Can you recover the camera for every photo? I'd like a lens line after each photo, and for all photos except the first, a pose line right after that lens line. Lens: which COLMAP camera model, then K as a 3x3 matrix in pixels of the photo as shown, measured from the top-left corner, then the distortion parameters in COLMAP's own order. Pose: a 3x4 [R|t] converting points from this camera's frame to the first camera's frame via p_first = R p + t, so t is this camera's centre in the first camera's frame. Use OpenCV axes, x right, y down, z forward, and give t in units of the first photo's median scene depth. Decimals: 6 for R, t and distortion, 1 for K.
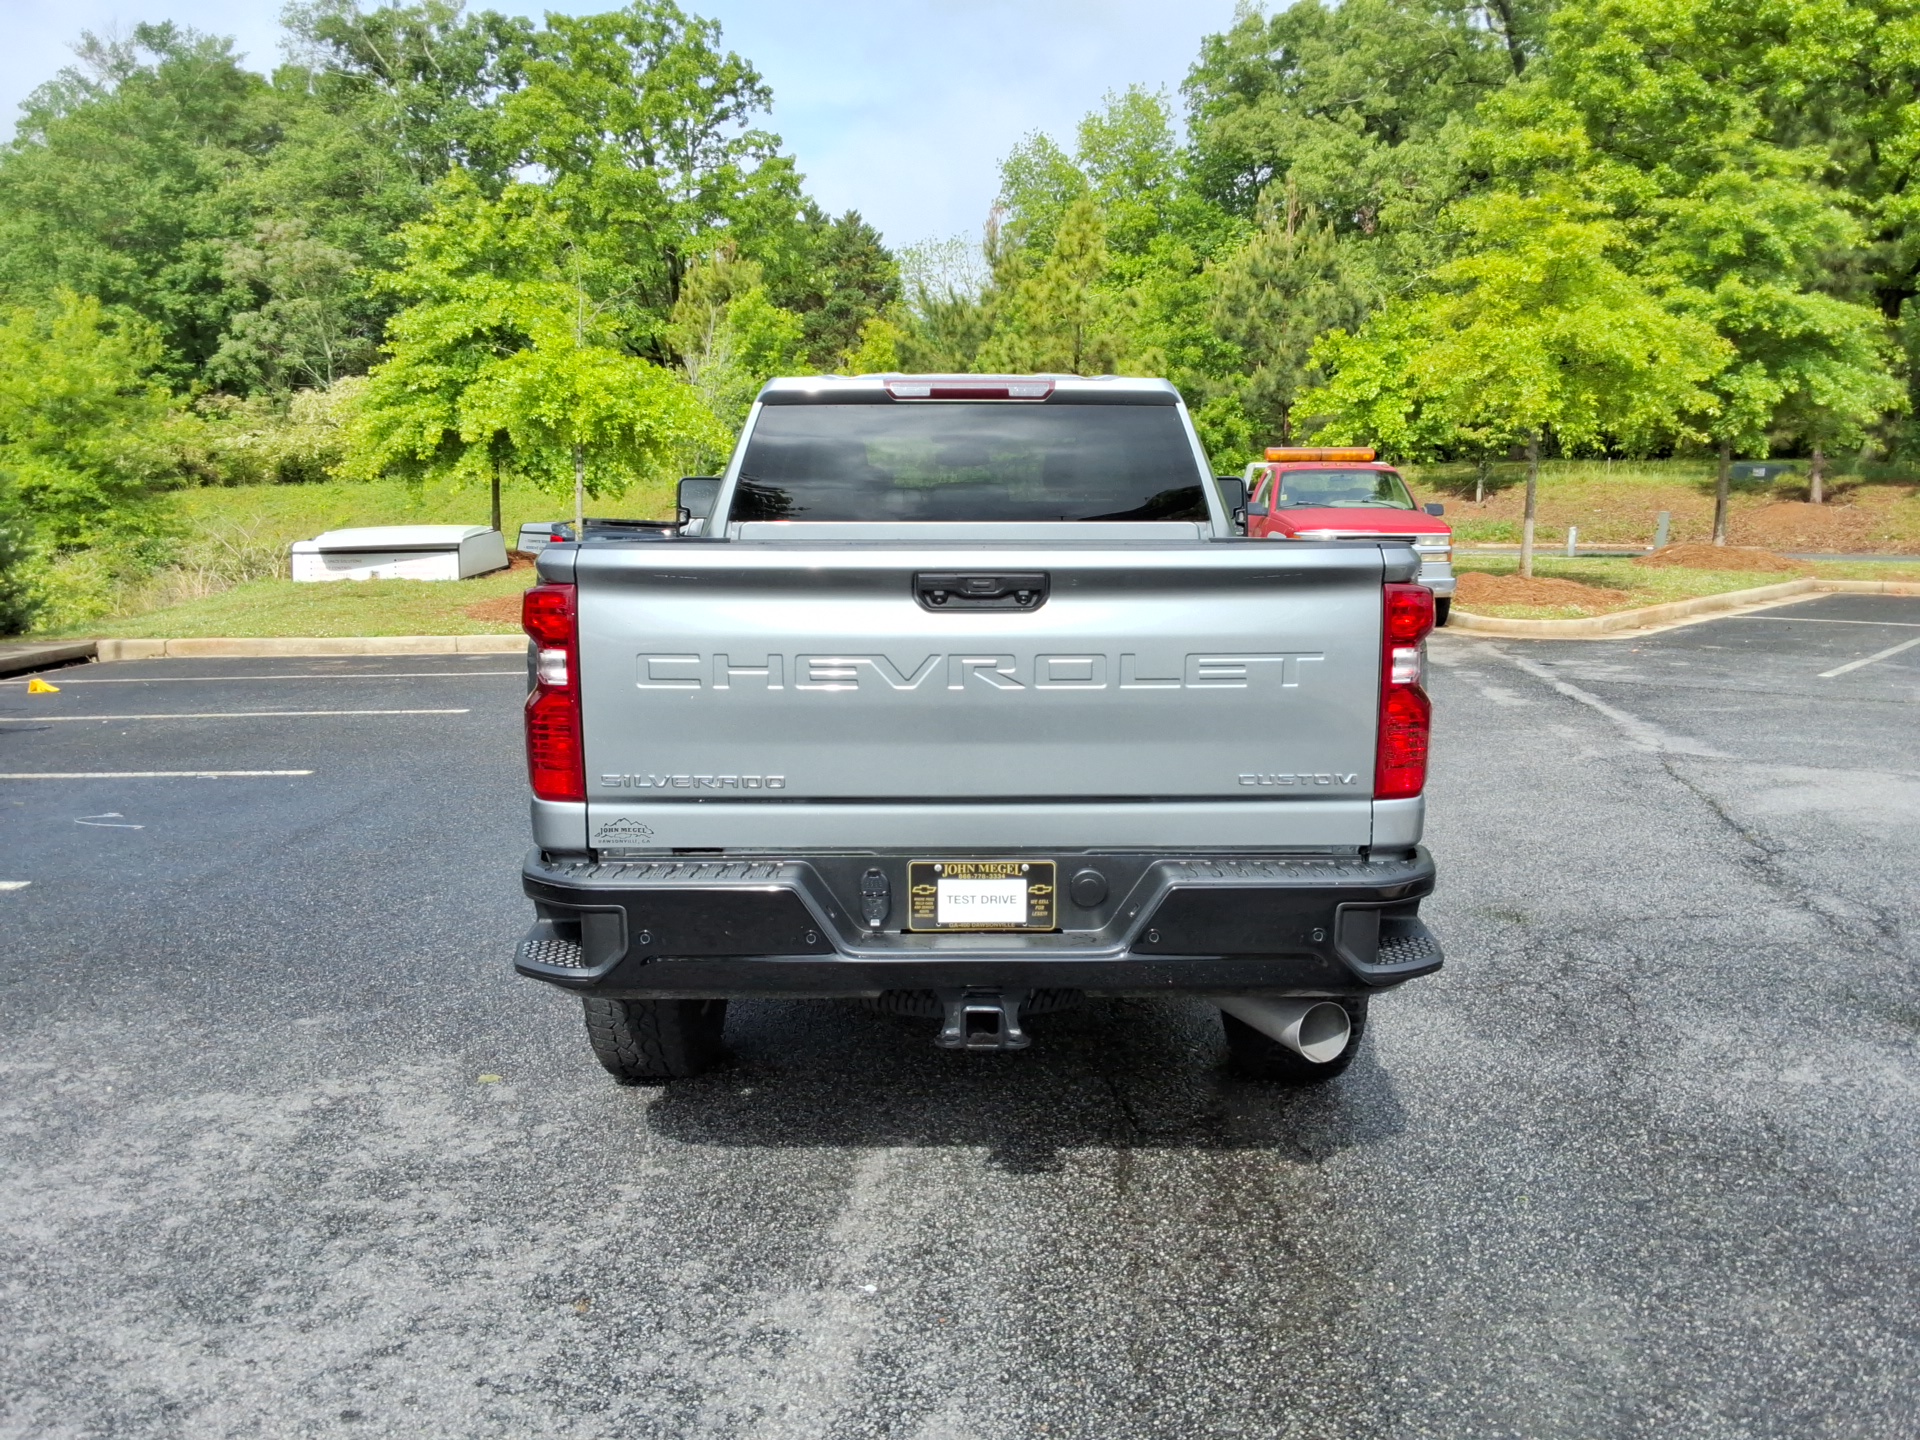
lens RADIAL K [[1528.5, 0, 966.5], [0, 1528.5, 714.7], [0, 0, 1]] dist [0.105724, -0.162029]
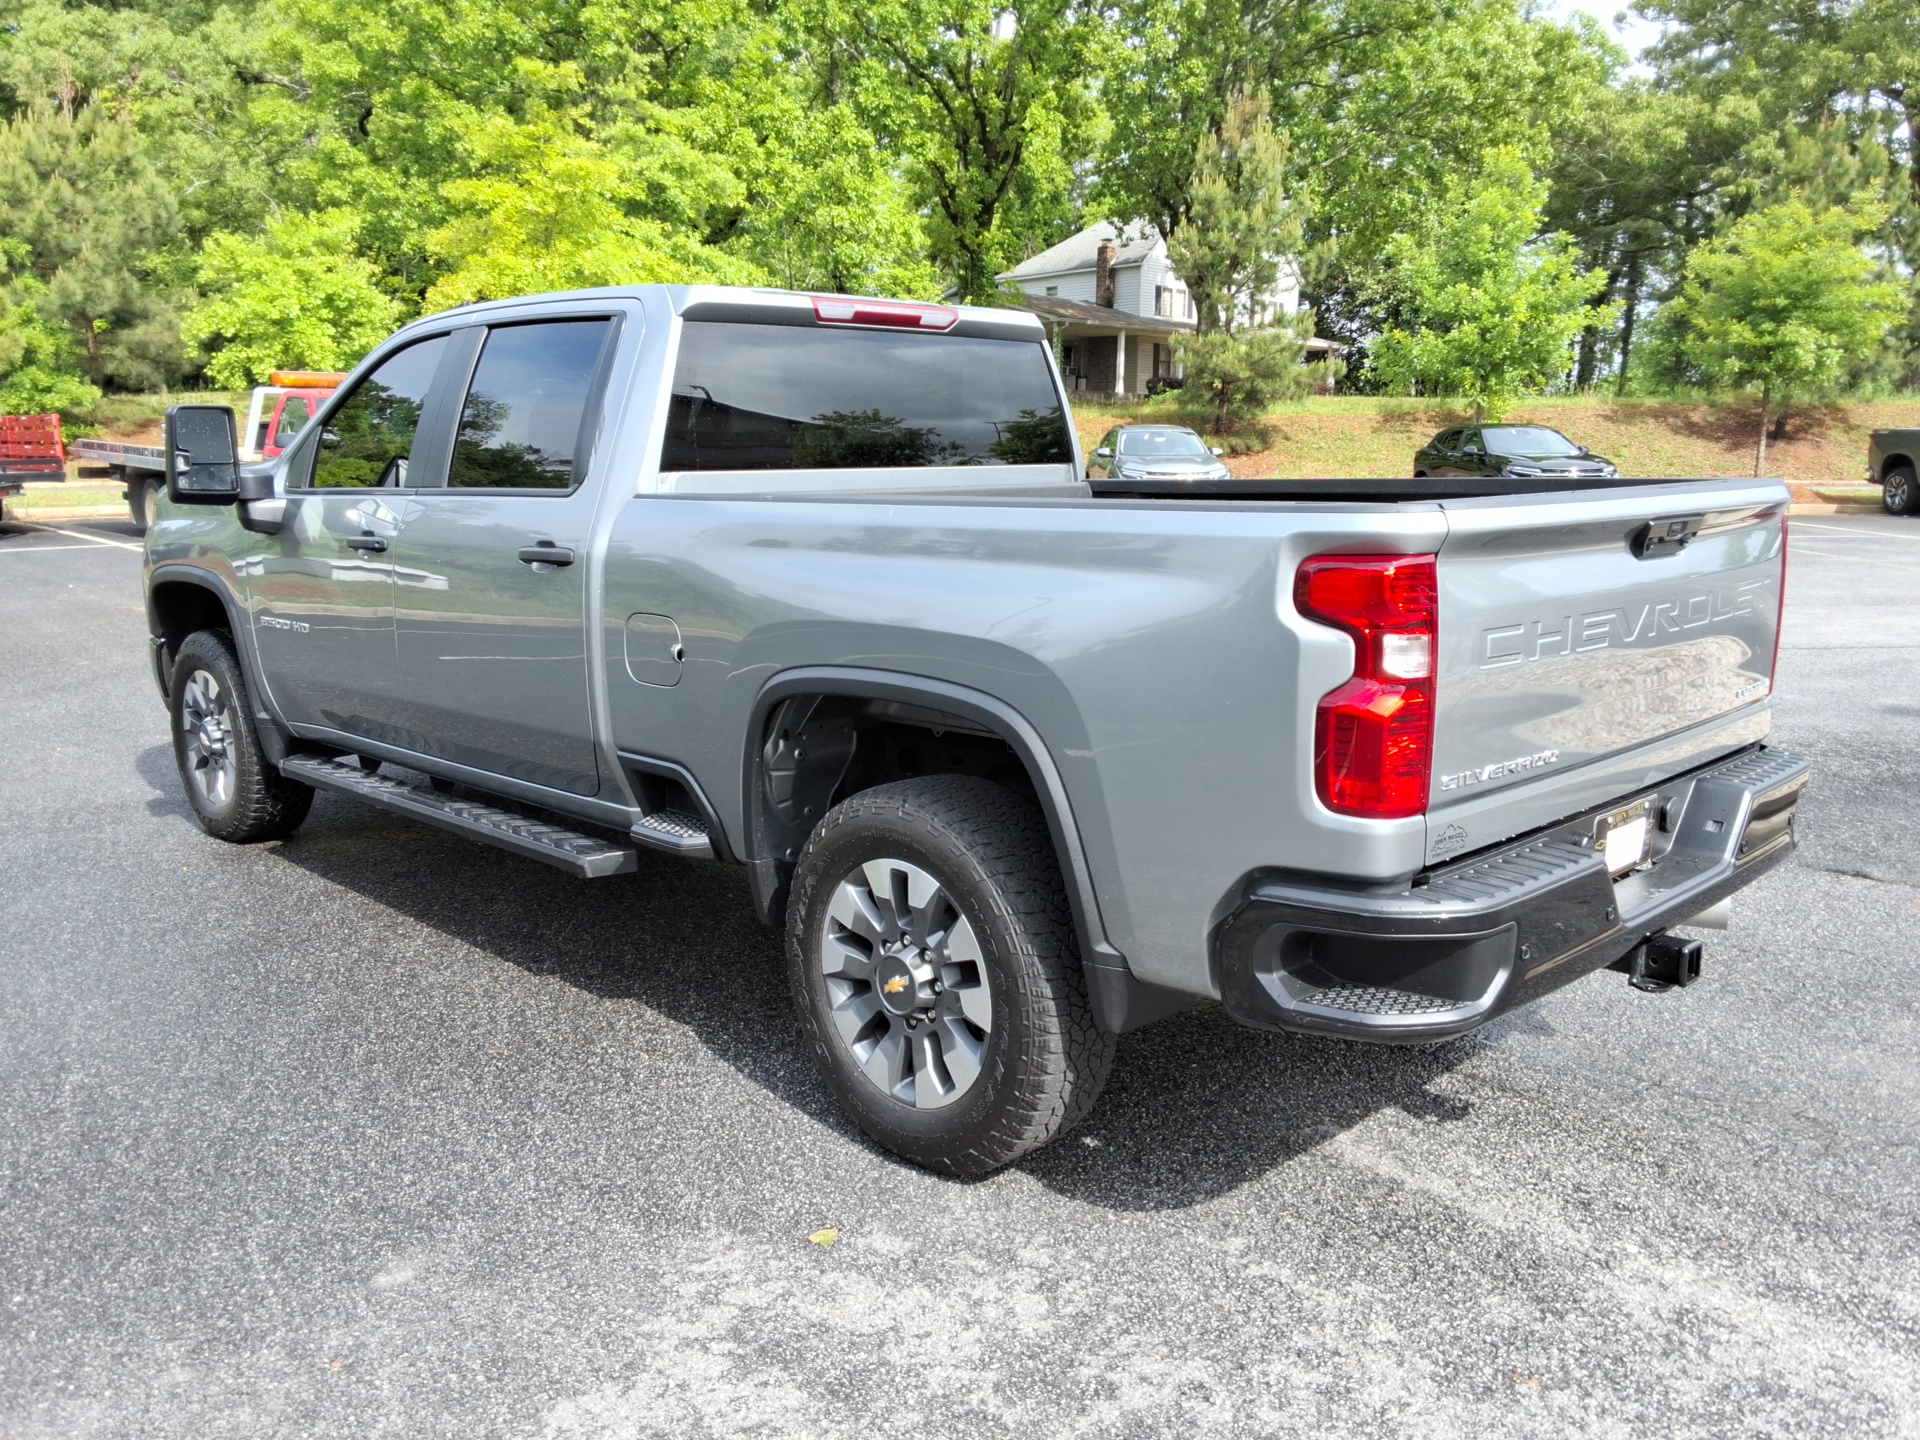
lens RADIAL K [[1540.9, 0, 961.9], [0, 1540.9, 710.3], [0, 0, 1]] dist [0.114242, -0.169151]
pose [[0.716585, -0.124306, 0.686333, -0.164810], [0.097217, 0.992186, 0.078198, -0.014735], [-0.690691, 0.010688, 0.723071, 0.092030]]
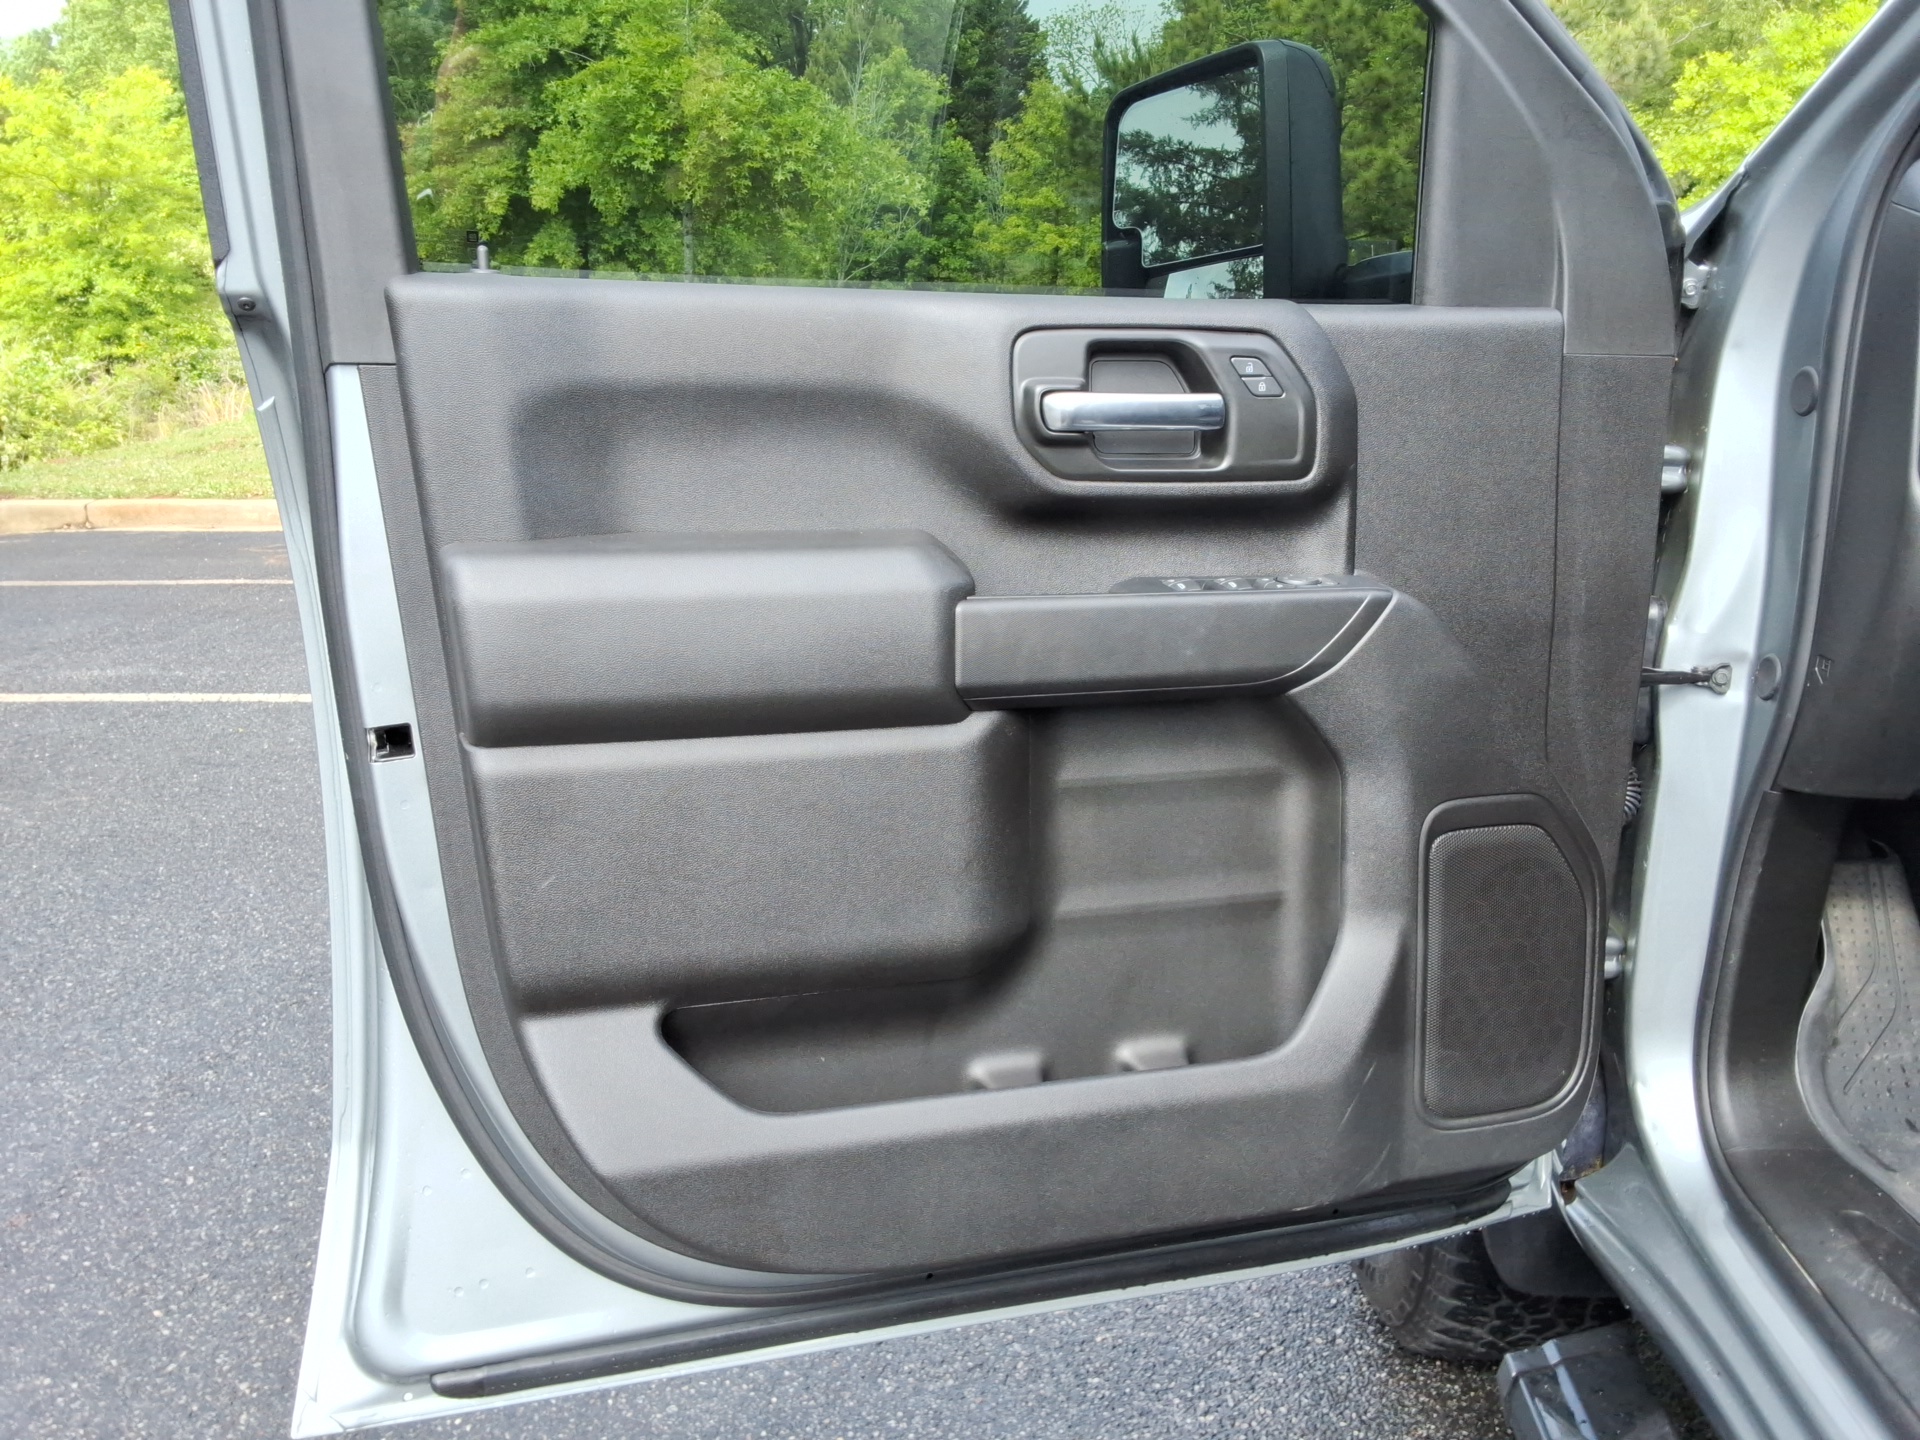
lens RADIAL K [[1528.5, 0, 966.5], [0, 1528.5, 714.7], [0, 0, 1]] dist [0.105724, -0.162029]
pose [[0.996925, 0.018760, -0.076086, -0.074995], [-0.009690, 0.992982, 0.117867, -0.035862], [0.077763, -0.116767, 0.990110, 0.317618]]
